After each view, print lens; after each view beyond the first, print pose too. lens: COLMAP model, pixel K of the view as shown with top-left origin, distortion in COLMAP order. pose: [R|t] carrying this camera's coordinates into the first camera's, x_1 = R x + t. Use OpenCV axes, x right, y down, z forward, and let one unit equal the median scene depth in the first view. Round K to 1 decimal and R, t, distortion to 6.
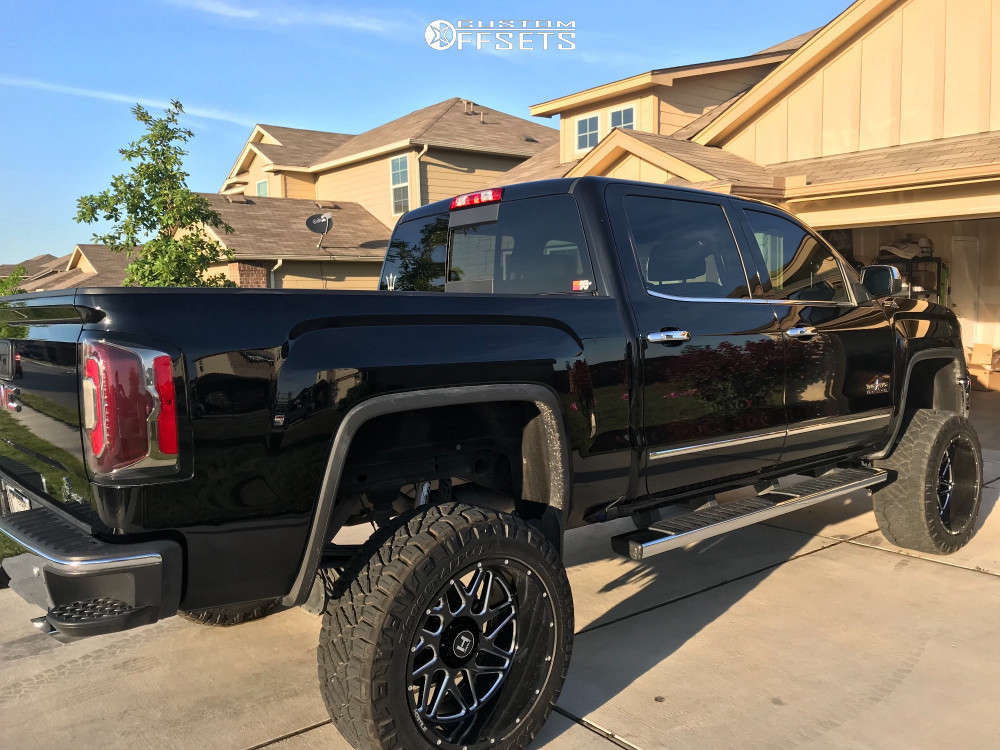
lens RADIAL K [[820.8, 0, 500.1], [0, 820.8, 374.6], [0, 0, 1]] dist [0.015467, -0.001095]
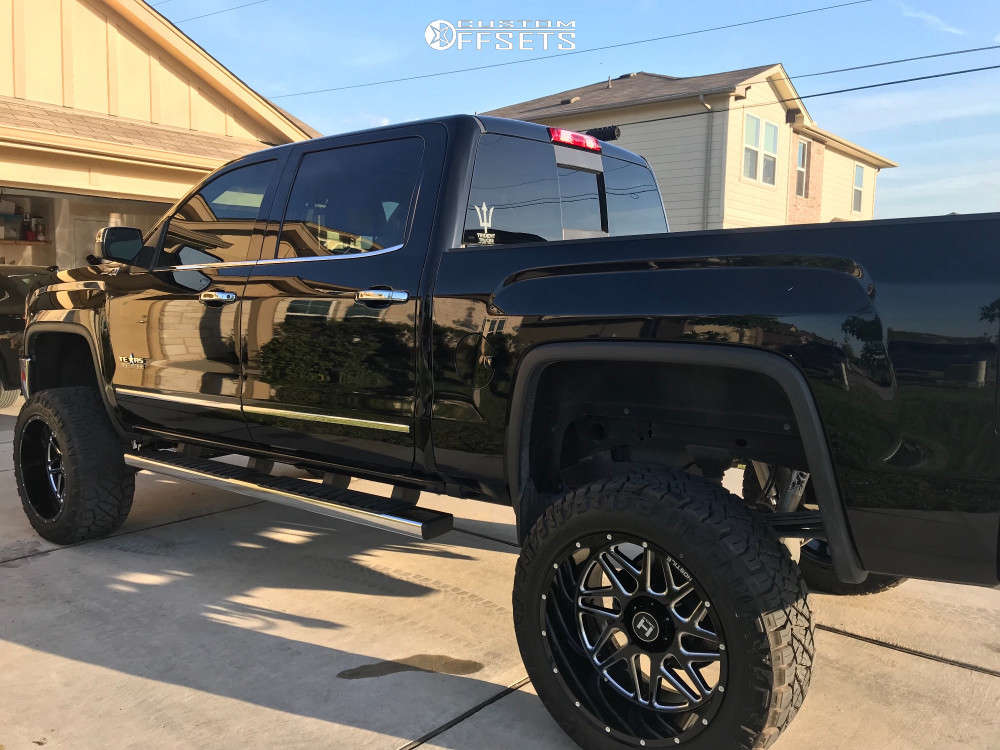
lens RADIAL K [[817.1, 0, 500.0], [0, 817.1, 373.6], [0, 0, 1]] dist [0.031182, -0.030884]
pose [[-0.181494, -0.086004, 0.979624, -0.925062], [0.082400, 0.991335, 0.102298, -0.057169], [-0.979934, 0.099288, -0.172835, 1.264689]]
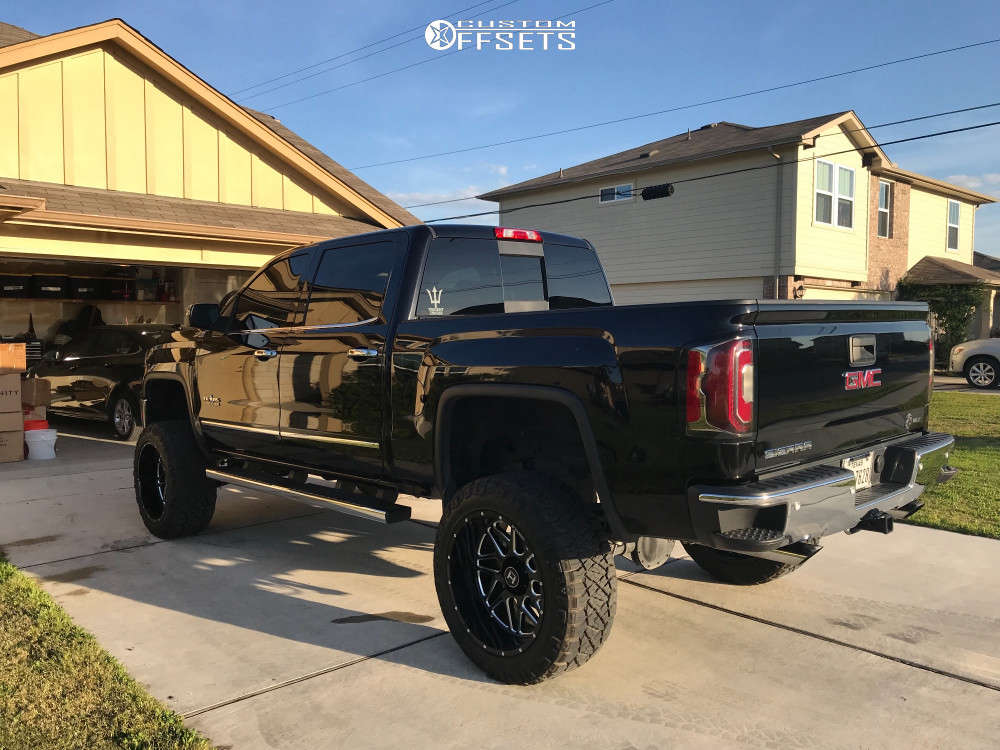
lens RADIAL K [[817.1, 0, 500.3], [0, 817.1, 373.5], [0, 0, 1]] dist [0.031182, -0.030884]
pose [[-0.042098, -0.034852, 0.998505, -1.254130], [0.097701, 0.994458, 0.038829, -0.057537], [-0.994325, 0.099190, -0.038459, 1.094944]]
